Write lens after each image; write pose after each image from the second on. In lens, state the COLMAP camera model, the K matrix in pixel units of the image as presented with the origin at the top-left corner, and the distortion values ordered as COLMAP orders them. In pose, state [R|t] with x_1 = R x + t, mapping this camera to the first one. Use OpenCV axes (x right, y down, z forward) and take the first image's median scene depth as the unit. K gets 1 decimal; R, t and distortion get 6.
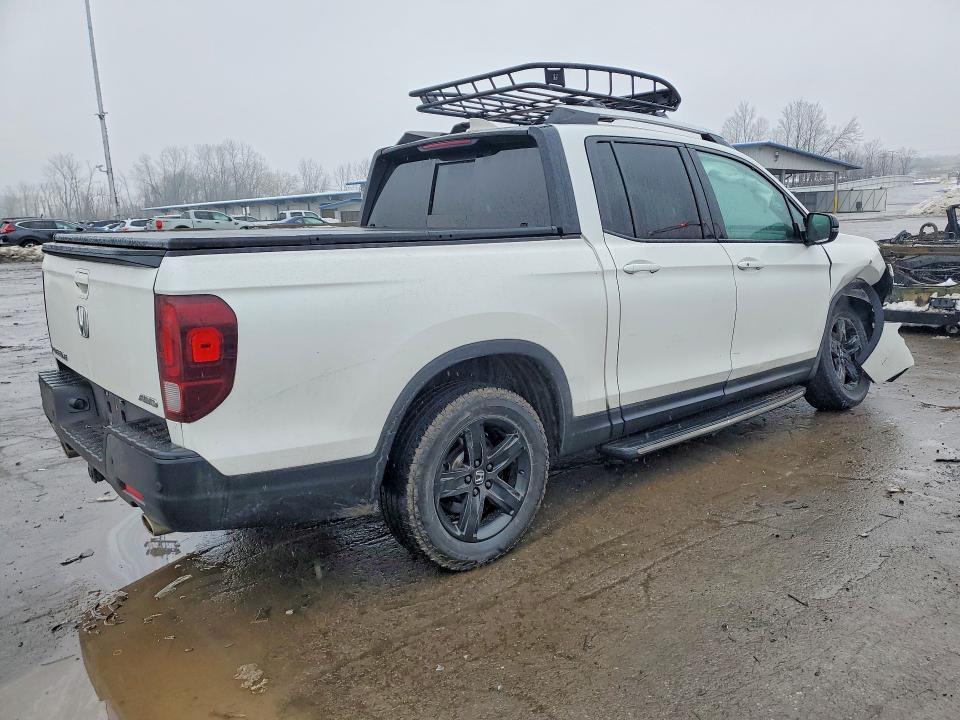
lens RADIAL K [[770.8, 0, 493.0], [0, 770.8, 361.1], [0, 0, 1]] dist [0.016941, 0.008731]
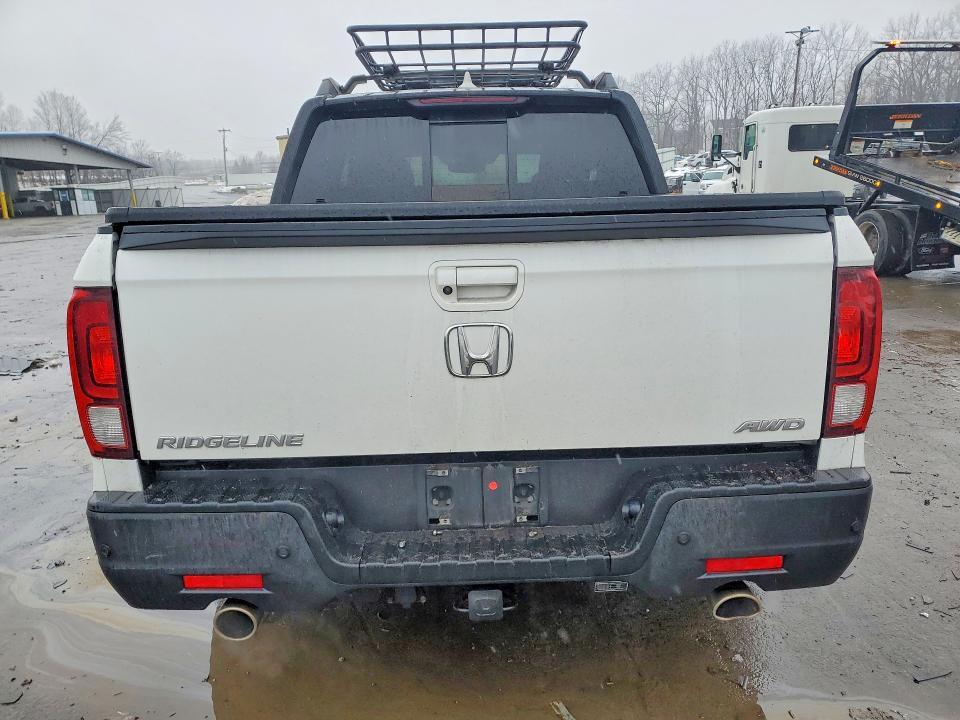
lens RADIAL K [[770.8, 0, 493.0], [0, 770.8, 361.1], [0, 0, 1]] dist [0.016941, 0.008731]
pose [[0.620350, -0.151939, 0.769467, -0.118382], [0.152816, 0.985670, 0.071428, -0.009855], [-0.769294, 0.073276, 0.634679, 0.075398]]
